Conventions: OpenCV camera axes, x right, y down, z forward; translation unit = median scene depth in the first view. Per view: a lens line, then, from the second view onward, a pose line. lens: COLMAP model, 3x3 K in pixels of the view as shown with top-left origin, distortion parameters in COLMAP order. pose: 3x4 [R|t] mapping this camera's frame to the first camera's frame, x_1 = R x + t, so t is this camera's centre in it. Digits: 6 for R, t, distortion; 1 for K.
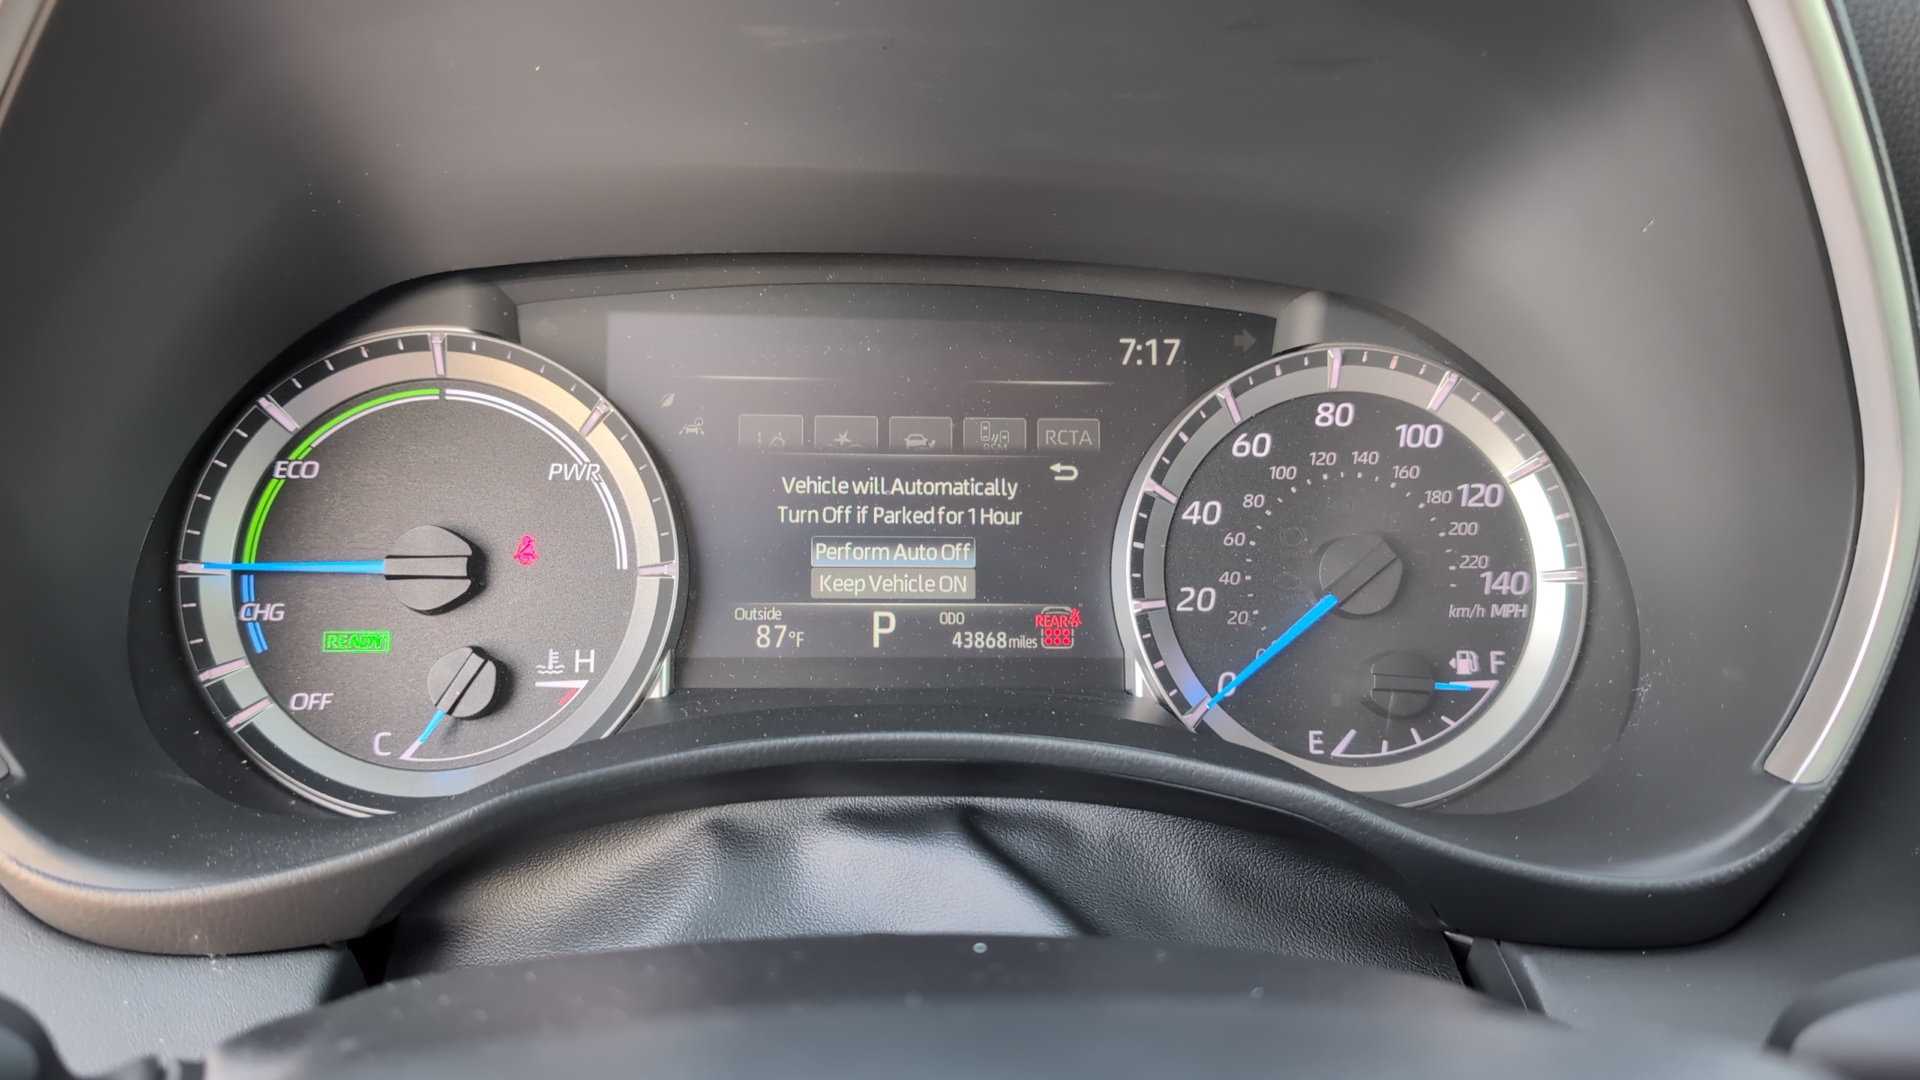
lens RADIAL K [[1556.0, 0, 967.1], [0, 1556.0, 541.2], [0, 0, 1]] dist [0.025077, -0.069973]
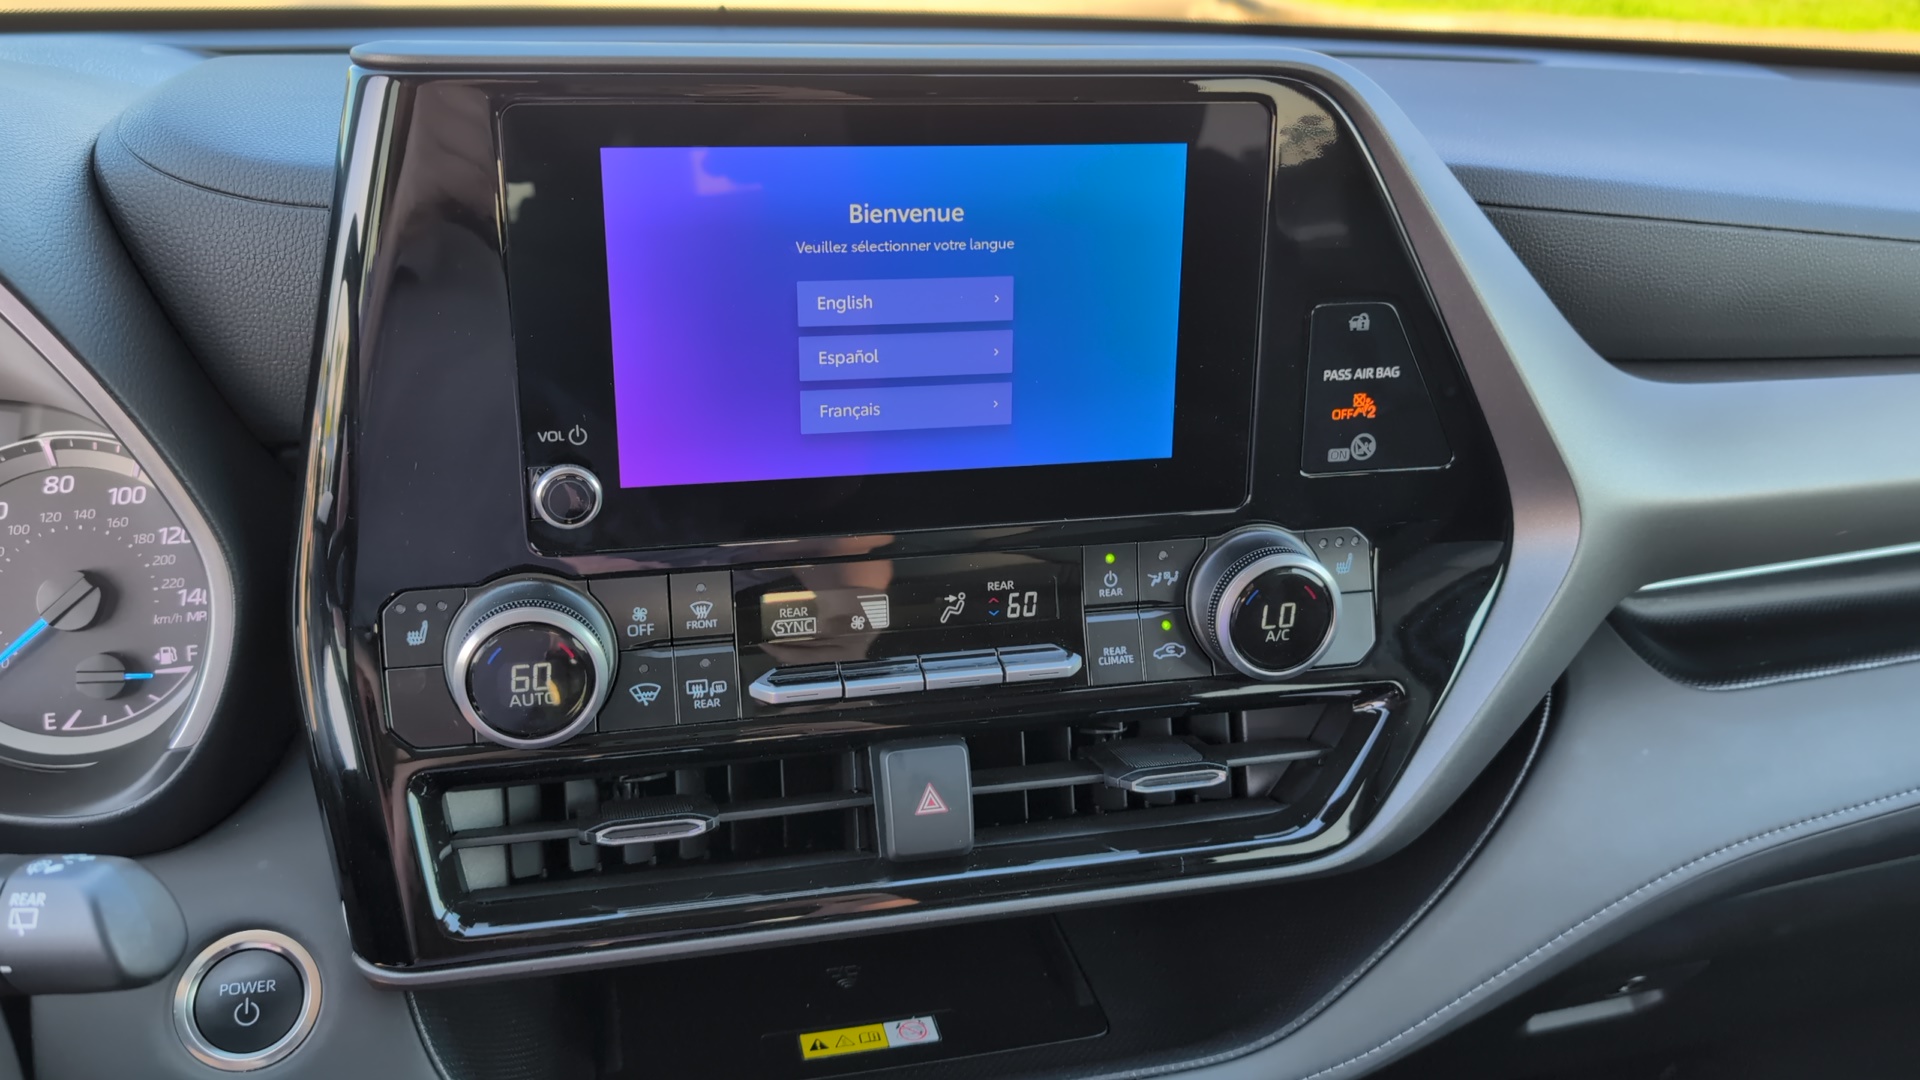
lens RADIAL K [[1556.0, 0, 977.3], [0, 1556.0, 541.4], [0, 0, 1]] dist [0.025077, -0.069973]
pose [[0.981439, -0.068658, 0.179060, 0.797569], [0.053198, 0.994542, 0.089761, -0.113287], [-0.184246, -0.078569, 0.979735, -0.515653]]
